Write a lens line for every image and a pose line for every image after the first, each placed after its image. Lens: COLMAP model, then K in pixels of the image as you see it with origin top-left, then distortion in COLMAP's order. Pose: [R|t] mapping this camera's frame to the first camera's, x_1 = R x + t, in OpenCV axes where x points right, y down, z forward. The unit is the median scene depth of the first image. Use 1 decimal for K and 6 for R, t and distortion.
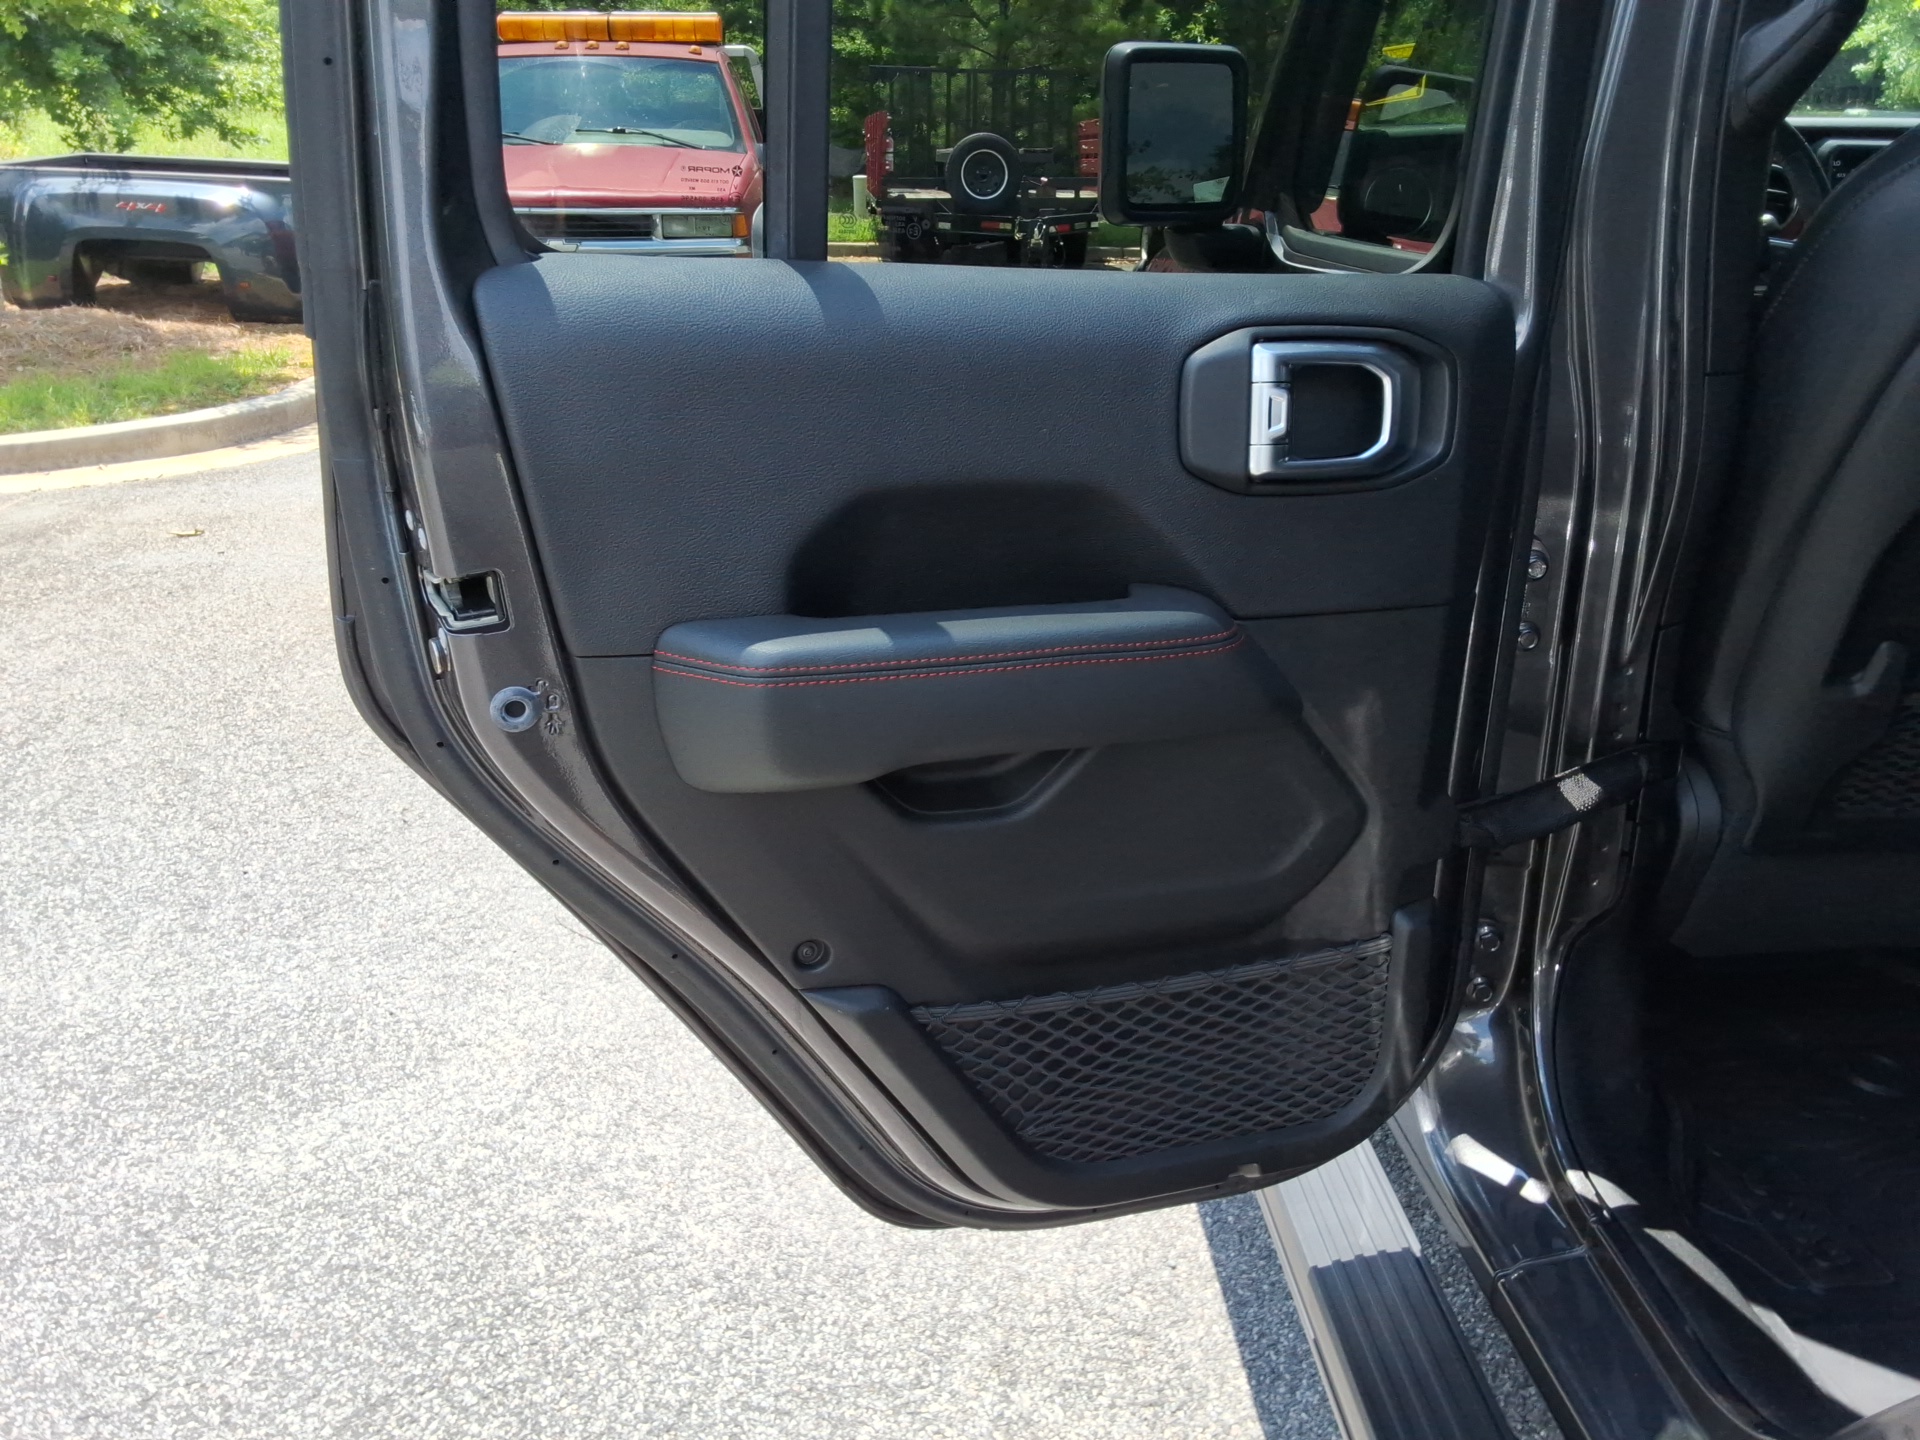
lens RADIAL K [[1574.8, 0, 963.5], [0, 1574.8, 696.5], [0, 0, 1]] dist [0.045750, -0.111331]
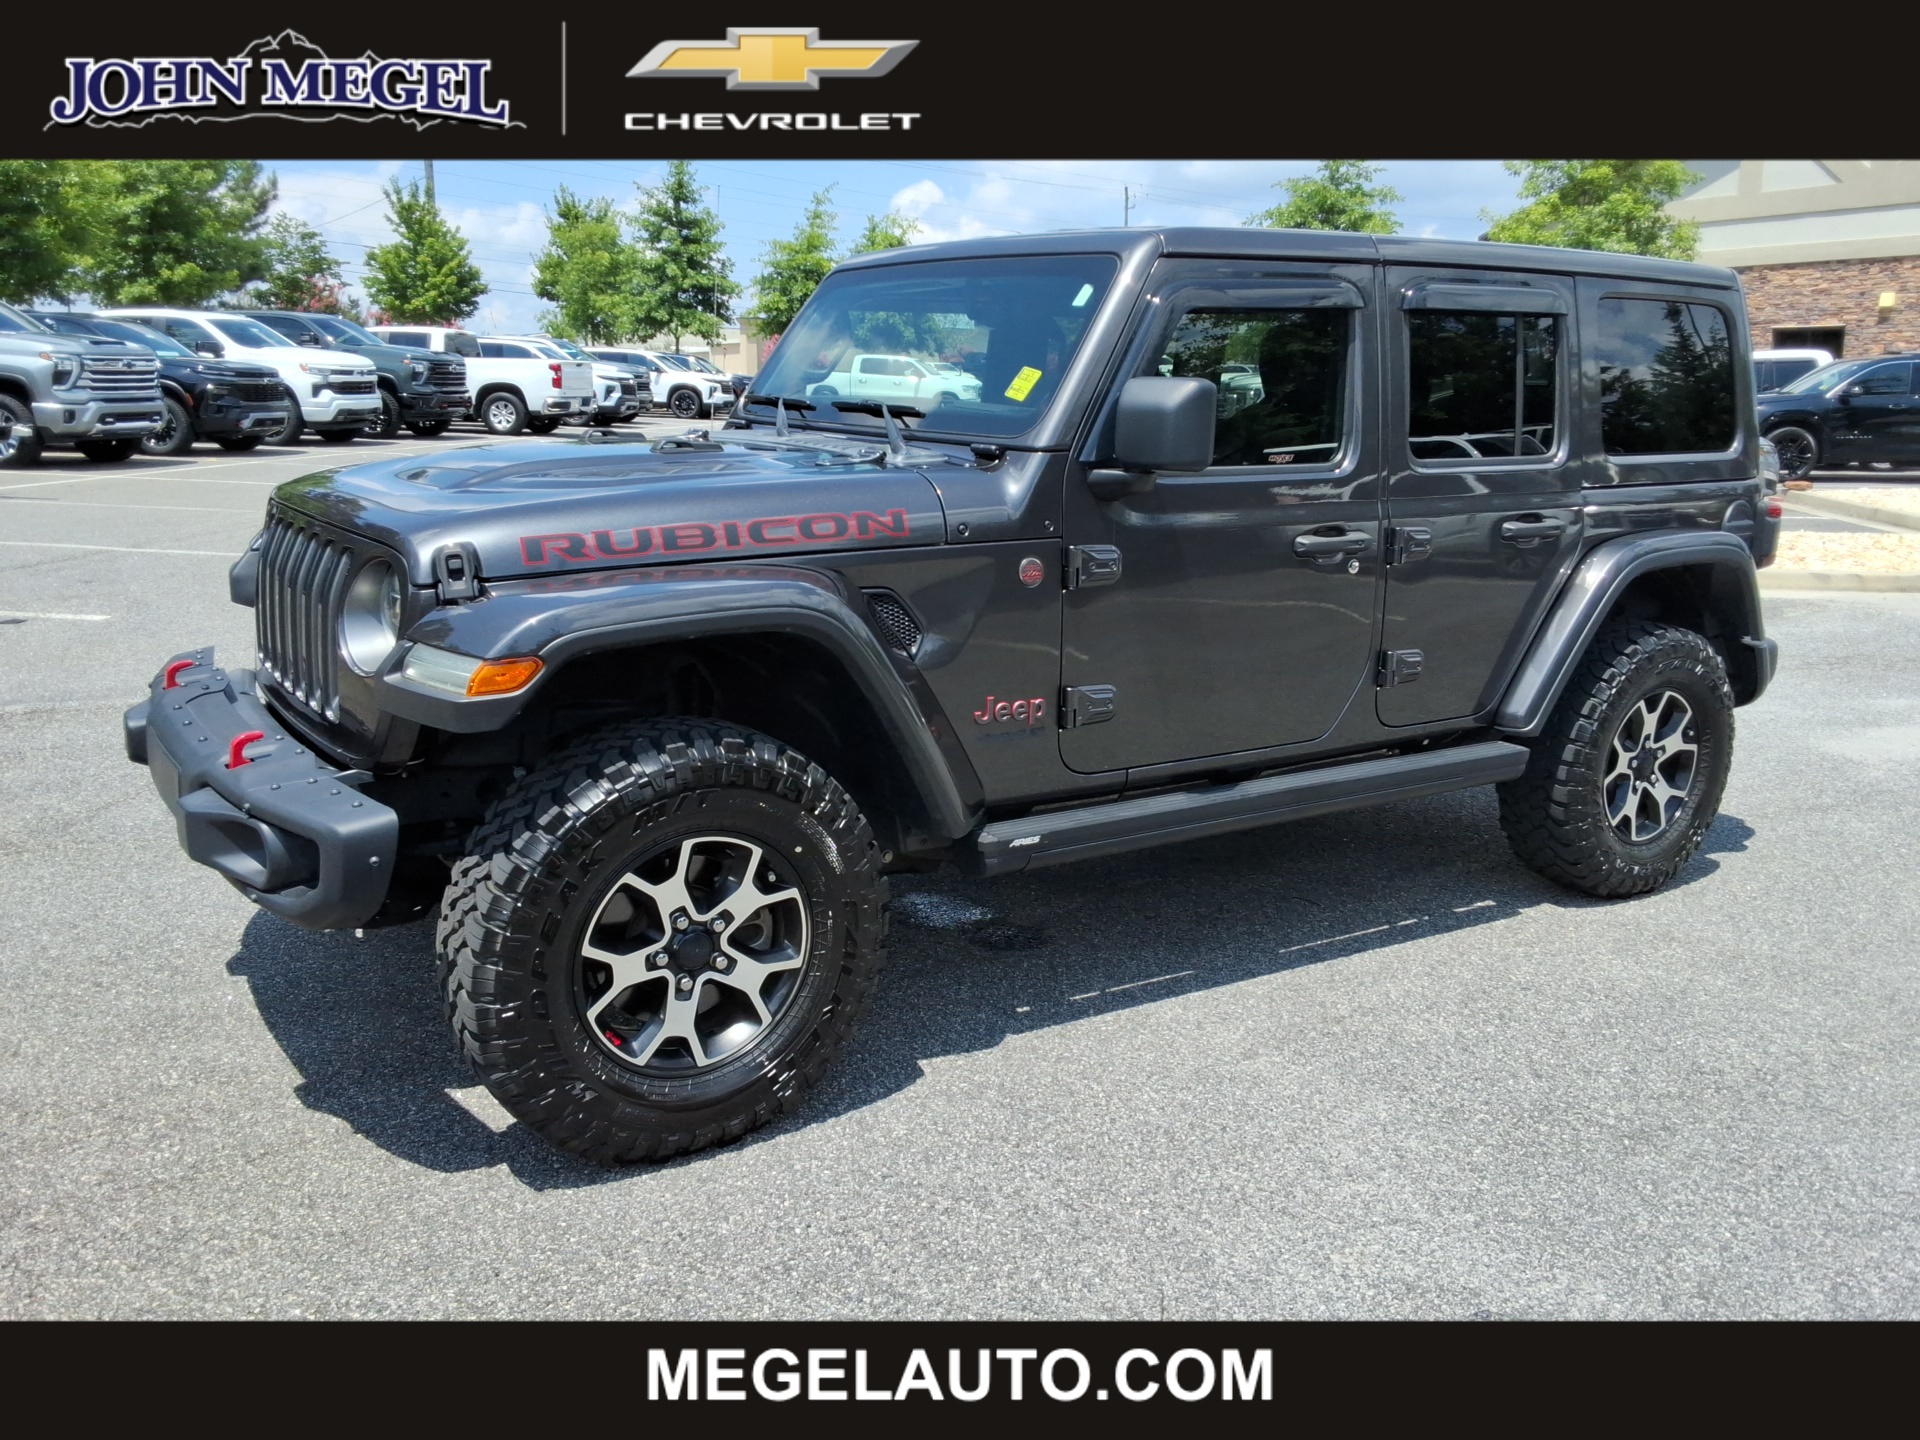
lens RADIAL K [[1540.1, 0, 976.2], [0, 1540.1, 694.2], [0, 0, 1]] dist [0.121412, -0.189969]
pose [[-0.499425, -0.200480, 0.842842, -0.290001], [0.253110, 0.896648, 0.363259, -0.169673], [-0.828559, 0.394752, -0.397066, 0.438514]]
